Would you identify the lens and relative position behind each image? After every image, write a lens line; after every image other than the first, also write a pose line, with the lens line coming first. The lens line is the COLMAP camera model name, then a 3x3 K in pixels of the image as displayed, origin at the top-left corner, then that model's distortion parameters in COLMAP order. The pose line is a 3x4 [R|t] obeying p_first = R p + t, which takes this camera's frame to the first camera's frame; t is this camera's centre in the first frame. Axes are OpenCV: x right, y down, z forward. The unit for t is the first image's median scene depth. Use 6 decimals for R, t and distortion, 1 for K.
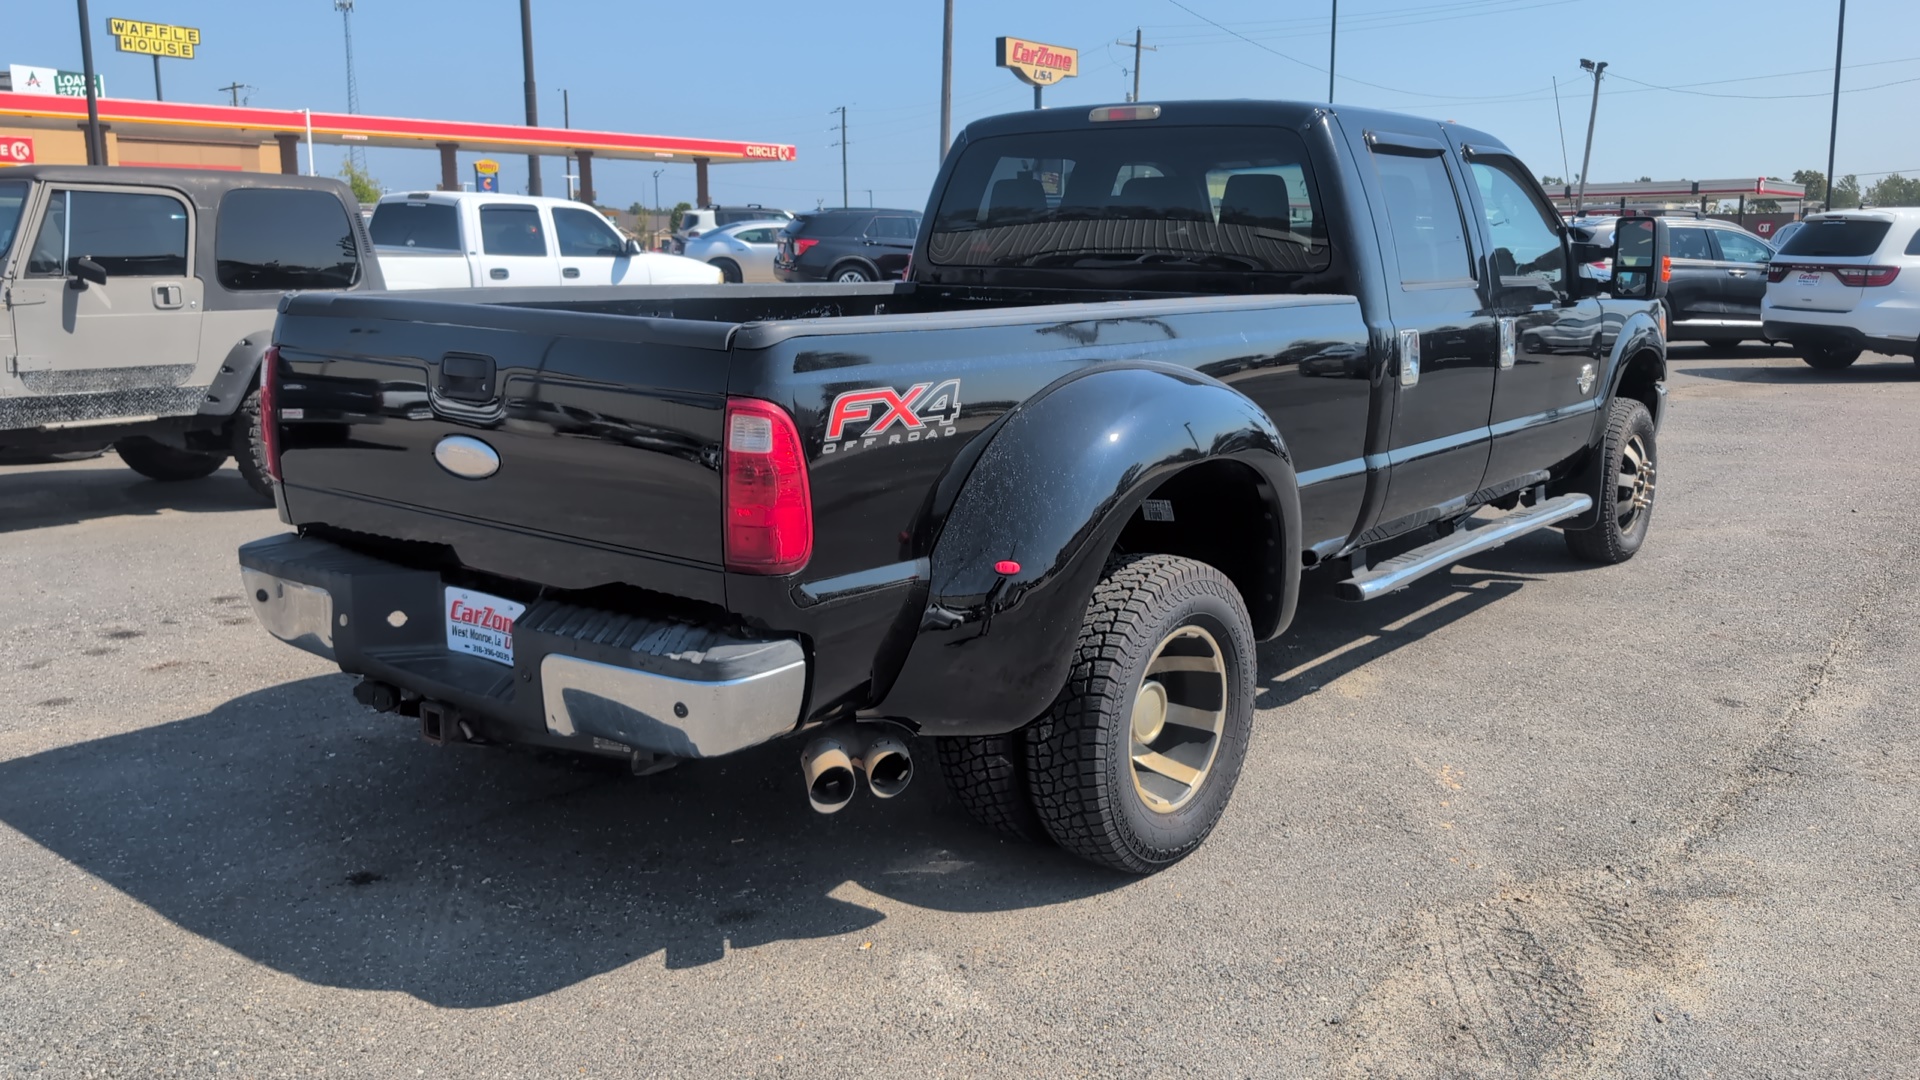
lens RADIAL K [[1605.1, 0, 986.8], [0, 1605.1, 531.6], [0, 0, 1]] dist [0.002071, 0.002116]
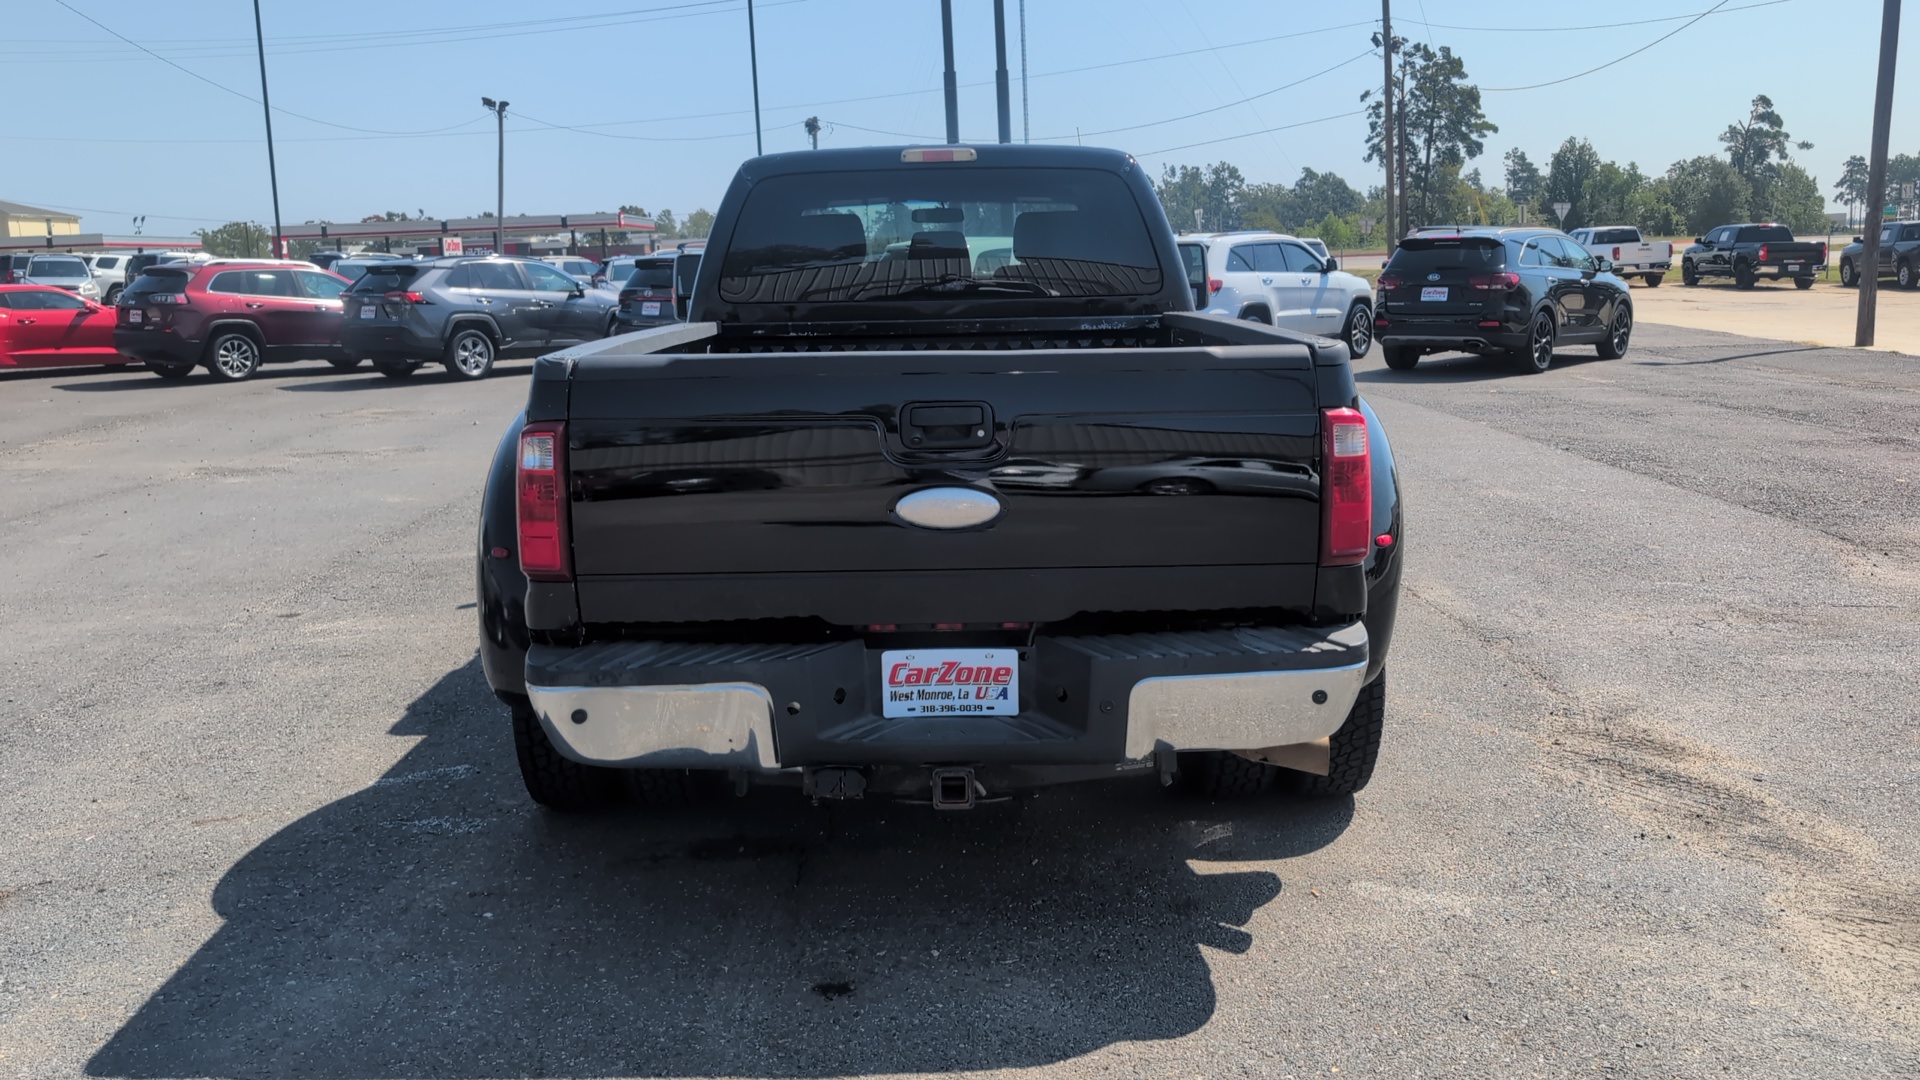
lens RADIAL K [[1608.4, 0, 991.9], [0, 1608.4, 512.6], [0, 0, 1]] dist [0.014681, -0.009980]
pose [[0.775460, -0.119809, 0.619926, -0.651447], [0.140119, 0.990004, 0.016058, -0.039558], [-0.615653, 0.074411, 0.784496, 0.163746]]
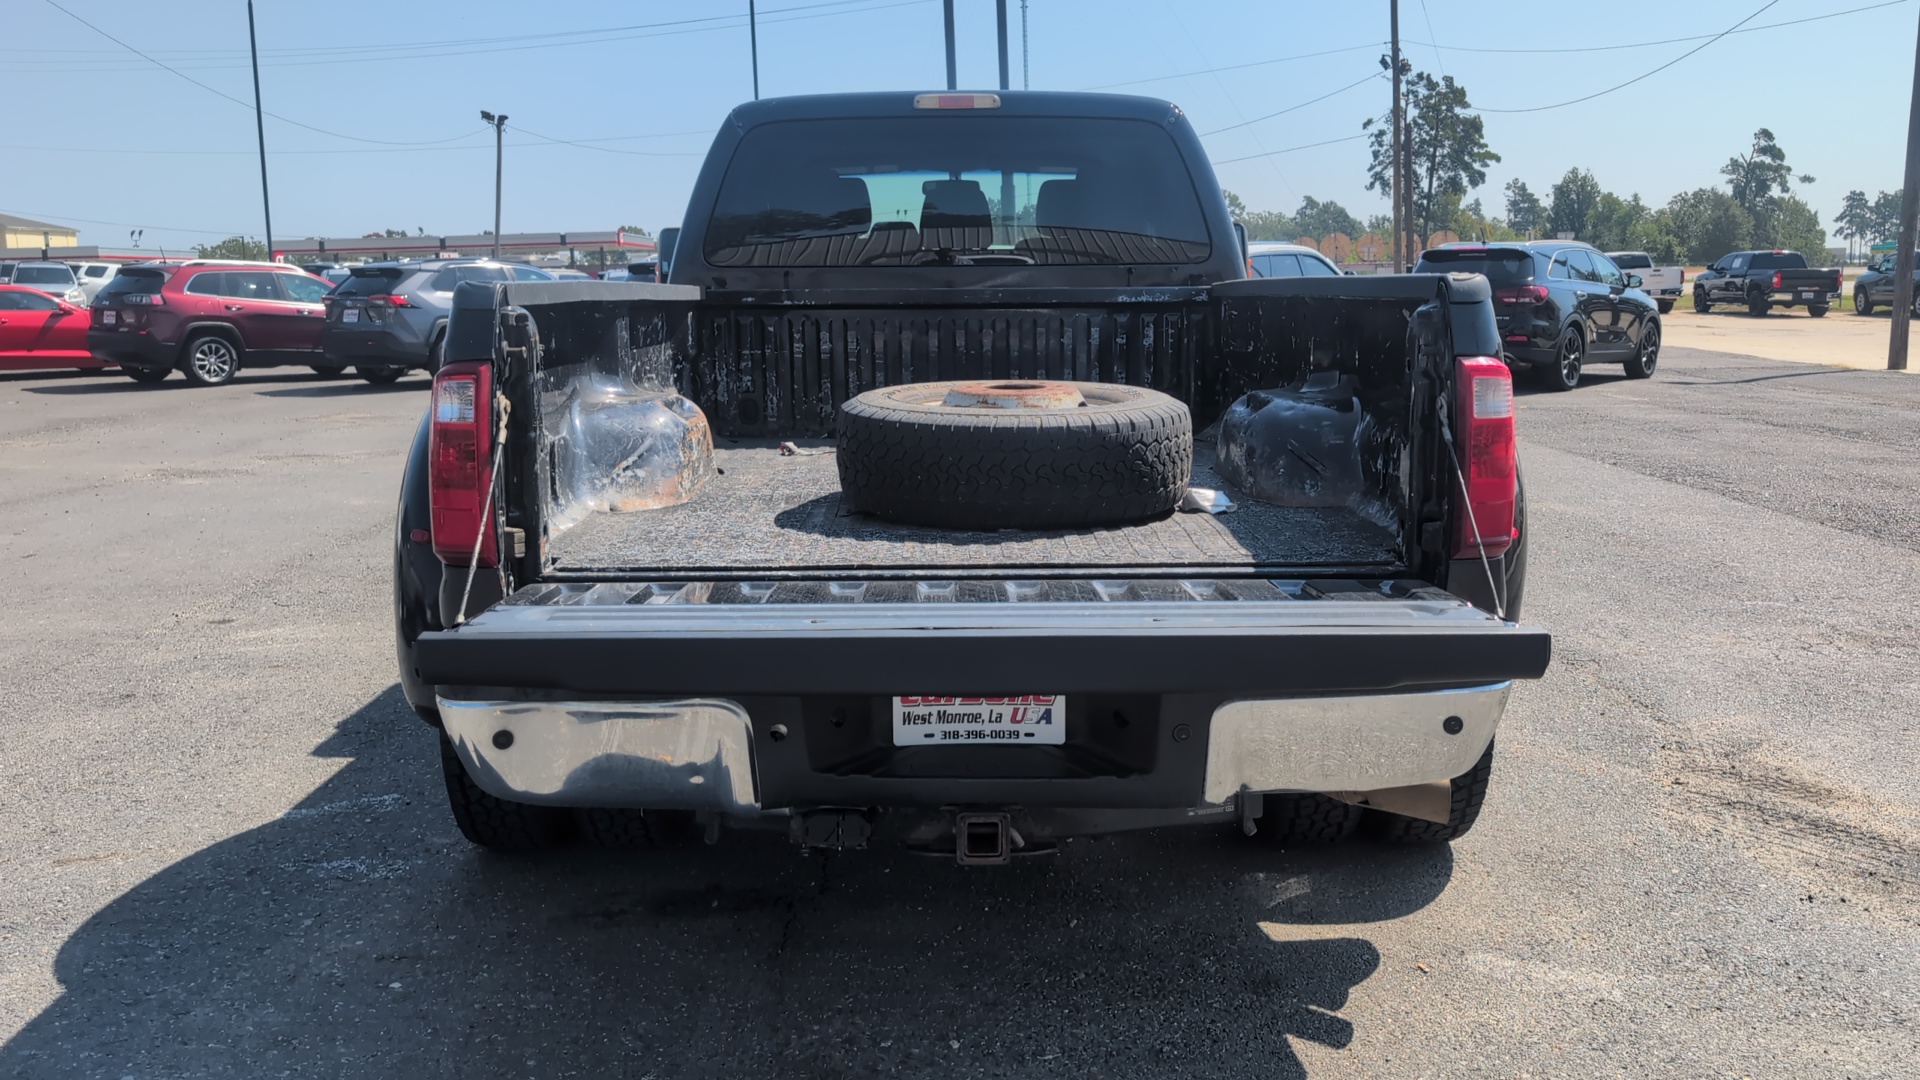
lens RADIAL K [[1611.8, 0, 993.9], [0, 1611.8, 522.7], [0, 0, 1]] dist [0.000935, 0.010909]
pose [[0.774864, -0.105278, 0.623300, -0.571583], [0.128938, 0.991627, 0.007199, -0.021122], [-0.618839, 0.074789, 0.781950, 0.293907]]
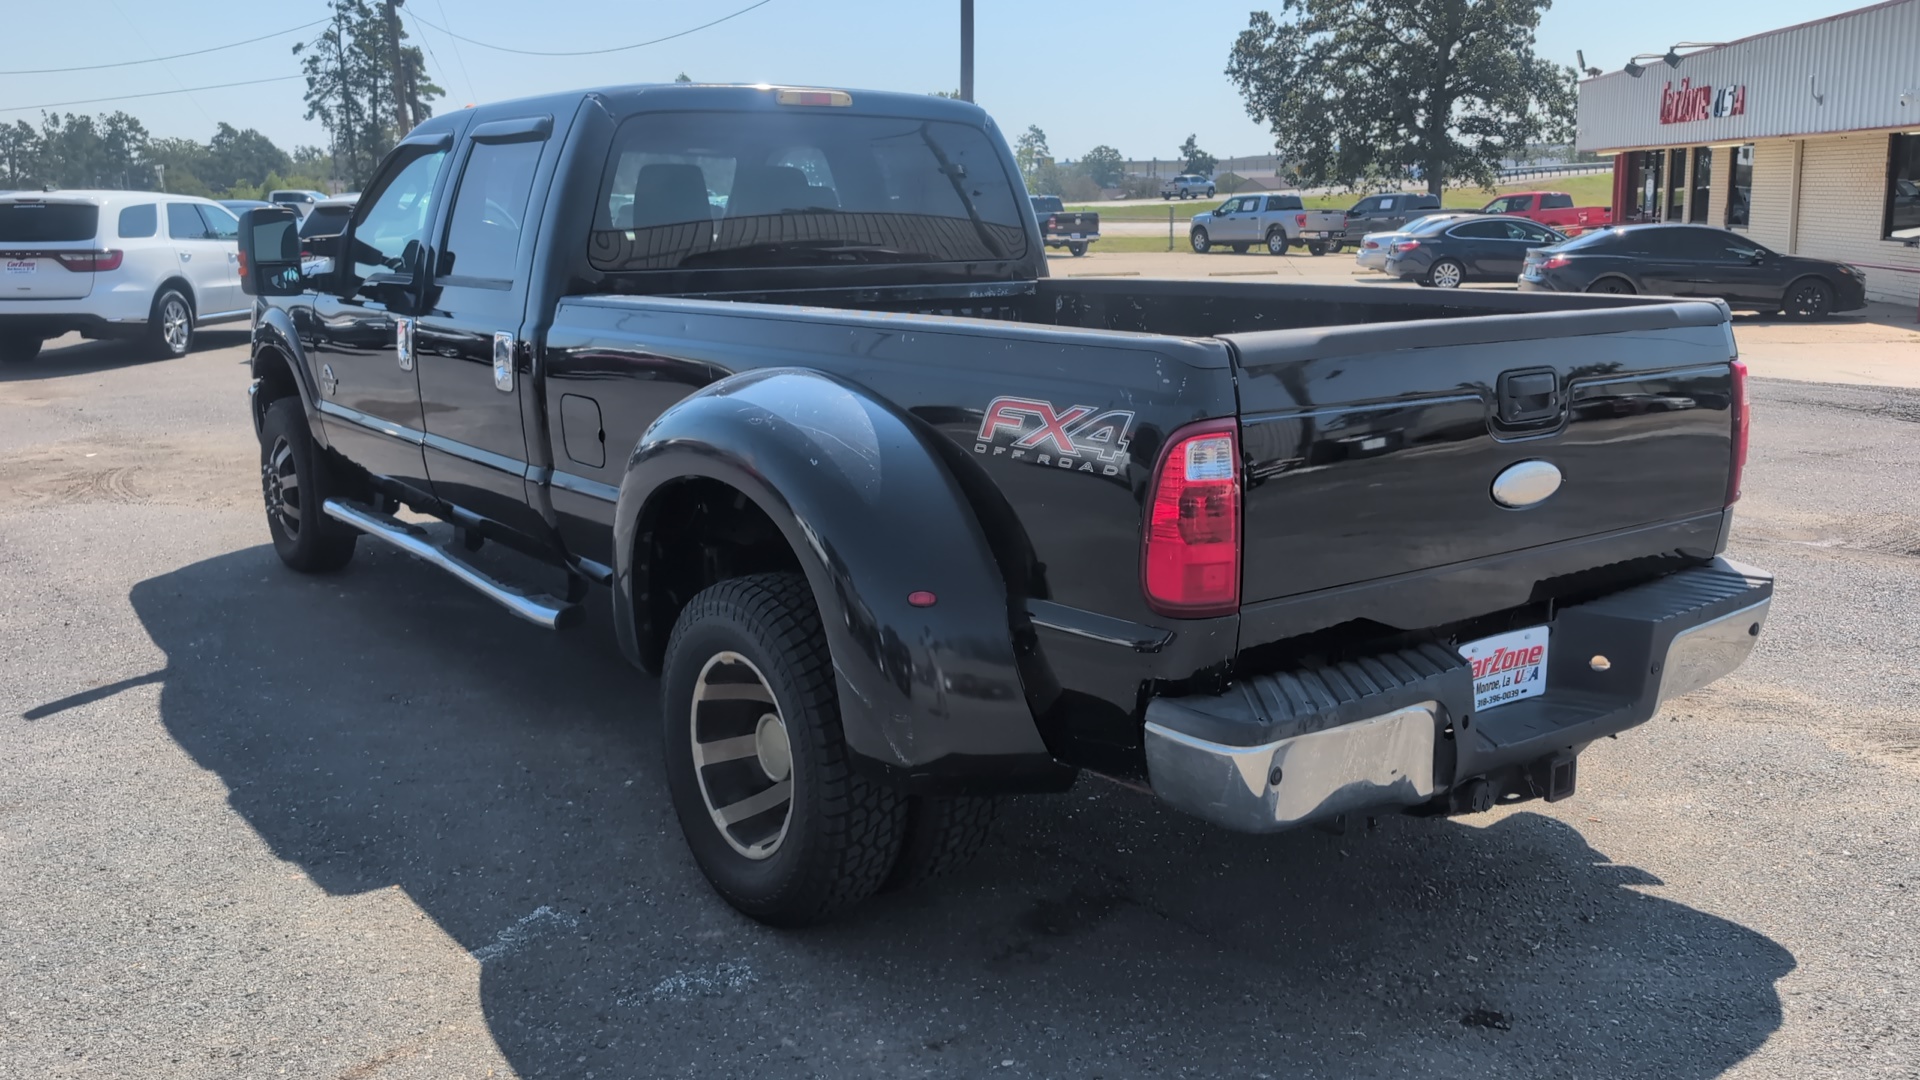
lens RADIAL K [[1605.1, 0, 986.8], [0, 1605.1, 531.6], [0, 0, 1]] dist [0.002071, 0.002116]
pose [[0.256699, -0.197447, 0.946108, -0.912361], [0.185483, 0.970778, 0.152270, -0.155061], [-0.948526, 0.136399, 0.285821, 0.746525]]
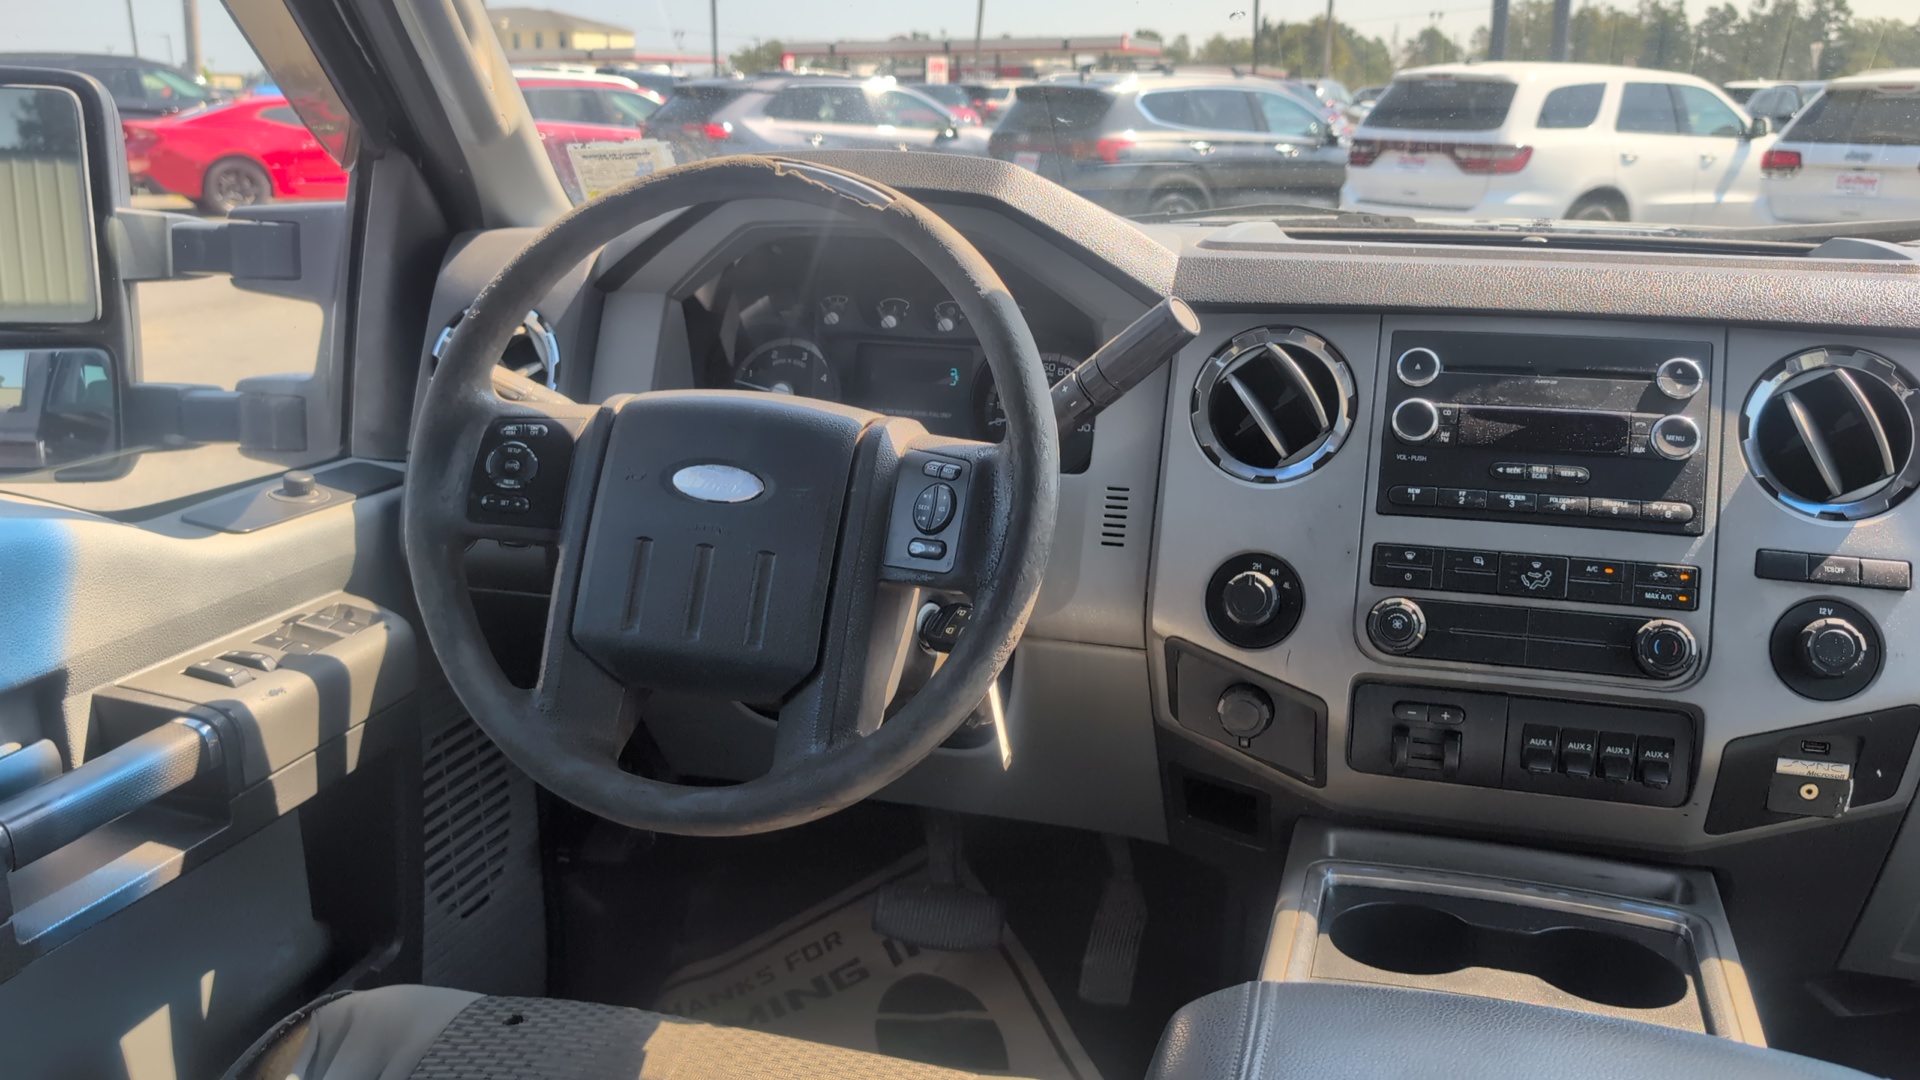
lens RADIAL K [[1604.2, 0, 992.4], [0, 1604.2, 544.5], [0, 0, 1]] dist [0.088741, -0.203995]
pose [[0.932101, -0.094953, 0.349531, 0.215761], [0.062304, 0.992674, 0.103521, -0.253863], [-0.356800, -0.074715, 0.931188, 1.289257]]
